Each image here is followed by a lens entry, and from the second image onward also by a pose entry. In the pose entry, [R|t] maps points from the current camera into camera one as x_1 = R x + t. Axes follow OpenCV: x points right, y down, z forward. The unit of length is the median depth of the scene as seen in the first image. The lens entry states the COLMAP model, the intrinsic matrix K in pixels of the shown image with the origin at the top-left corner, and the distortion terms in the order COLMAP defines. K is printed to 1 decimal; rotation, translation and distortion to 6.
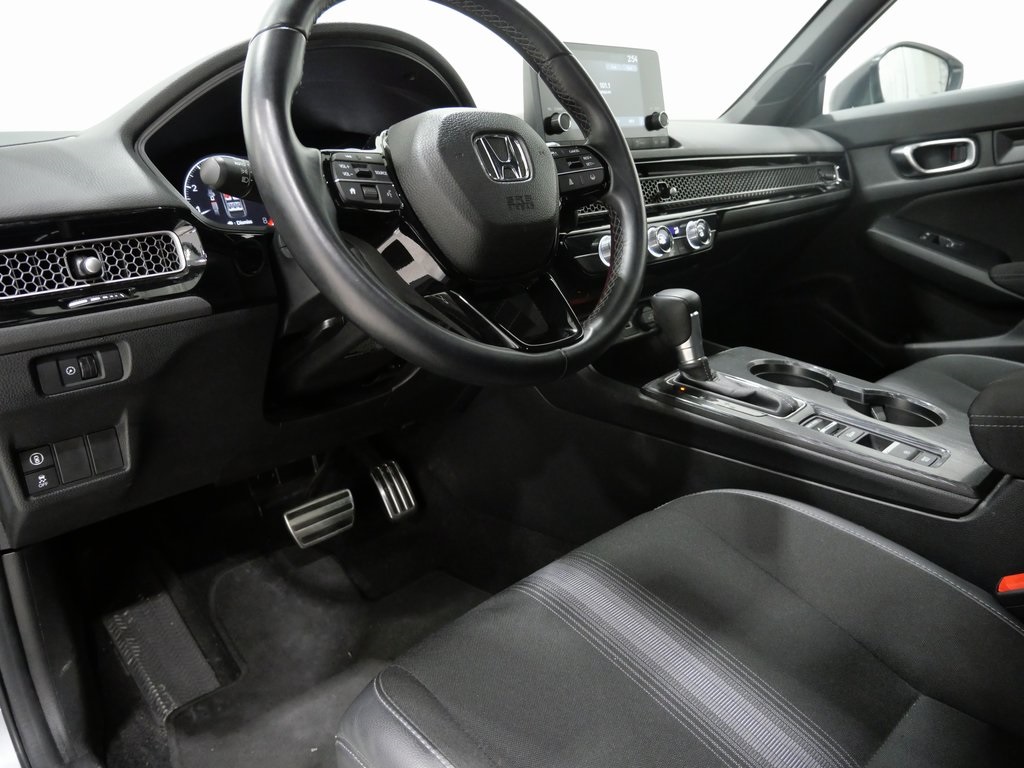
lens RADIAL K [[754.8, 0, 518.5], [0, 754.8, 380.1], [0, 0, 1]] dist [-0.045698, 0.024602]
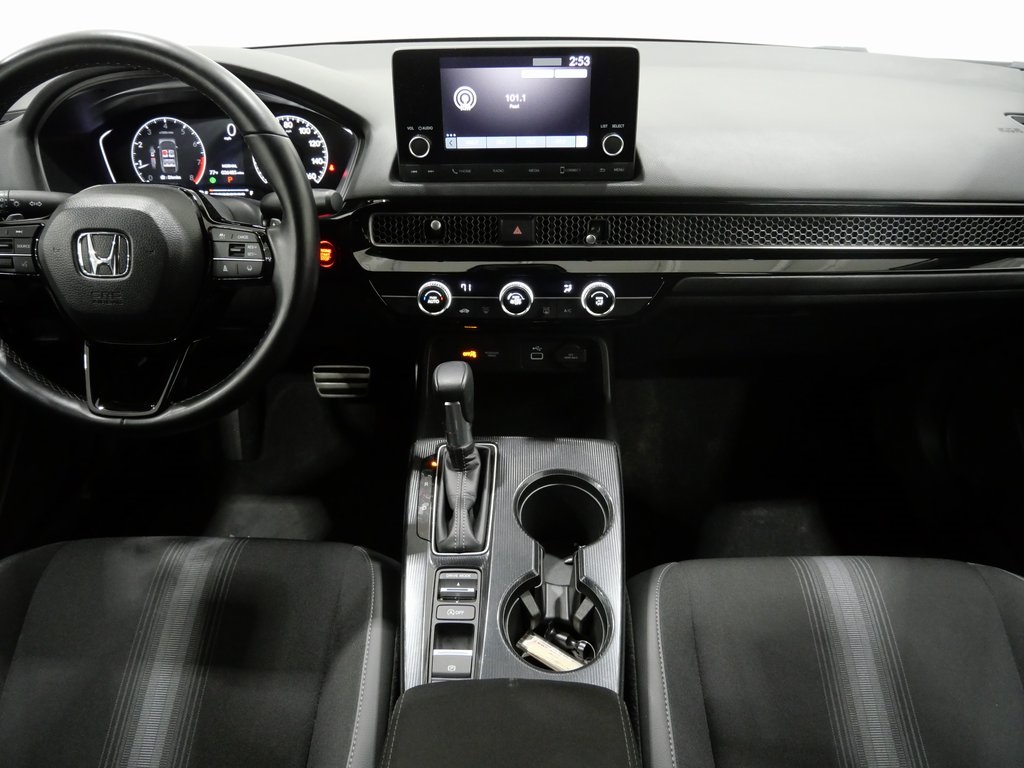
lens RADIAL K [[754.8, 0, 507.8], [0, 754.8, 385.1], [0, 0, 1]] dist [-0.045698, 0.024602]
pose [[0.696973, 0.461818, -0.548592, 0.679673], [-0.233621, 0.869512, 0.435166, -0.459010], [0.677975, -0.175136, 0.713917, 0.342220]]
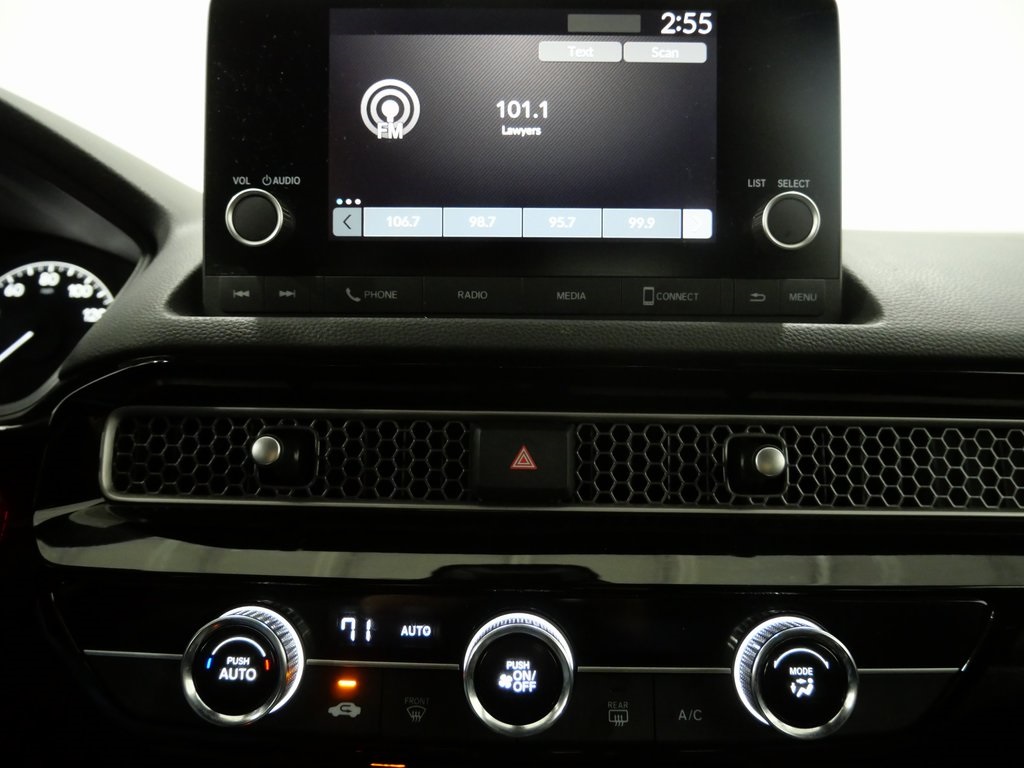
lens RADIAL K [[754.8, 0, 506.8], [0, 754.8, 379.7], [0, 0, 1]] dist [-0.045698, 0.024602]
pose [[0.698718, 0.164881, -0.696138, 0.335375], [-0.251219, 0.967658, -0.022960, -0.265871], [0.669838, 0.190926, 0.717541, 0.765679]]
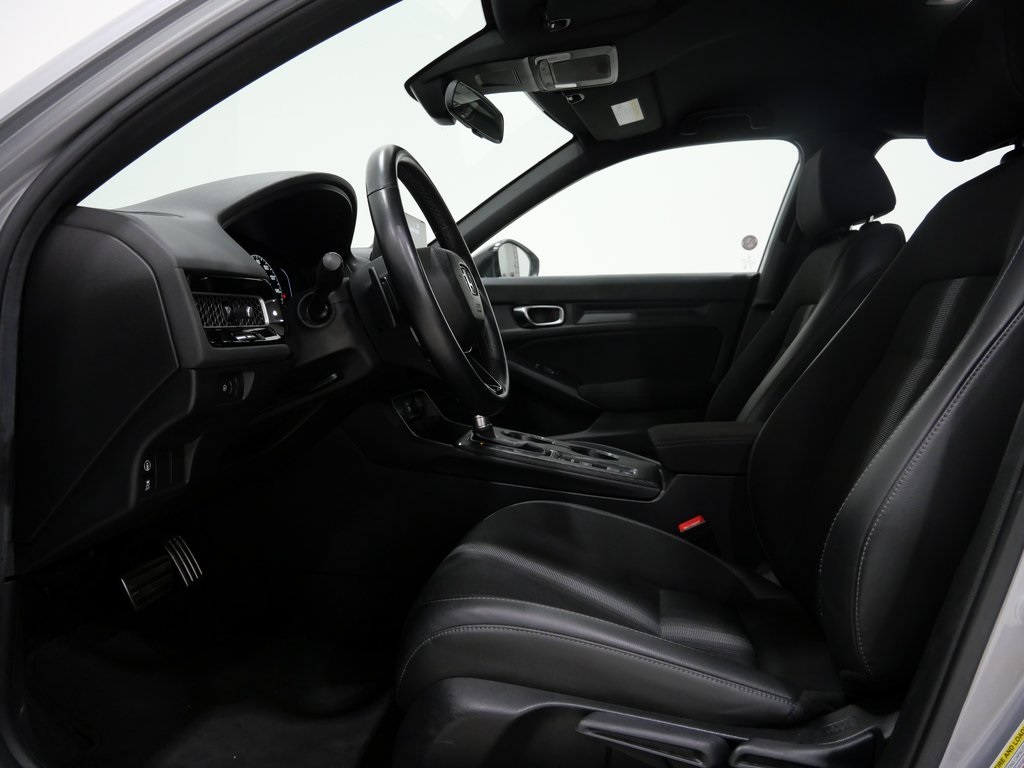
lens RADIAL K [[754.8, 0, 511.0], [0, 754.8, 383.7], [0, 0, 1]] dist [-0.045698, 0.024602]
pose [[0.789460, 0.055181, 0.611317, -0.577131], [0.064460, 0.982990, -0.171975, 0.136927], [-0.610408, 0.175173, 0.772474, -0.189806]]
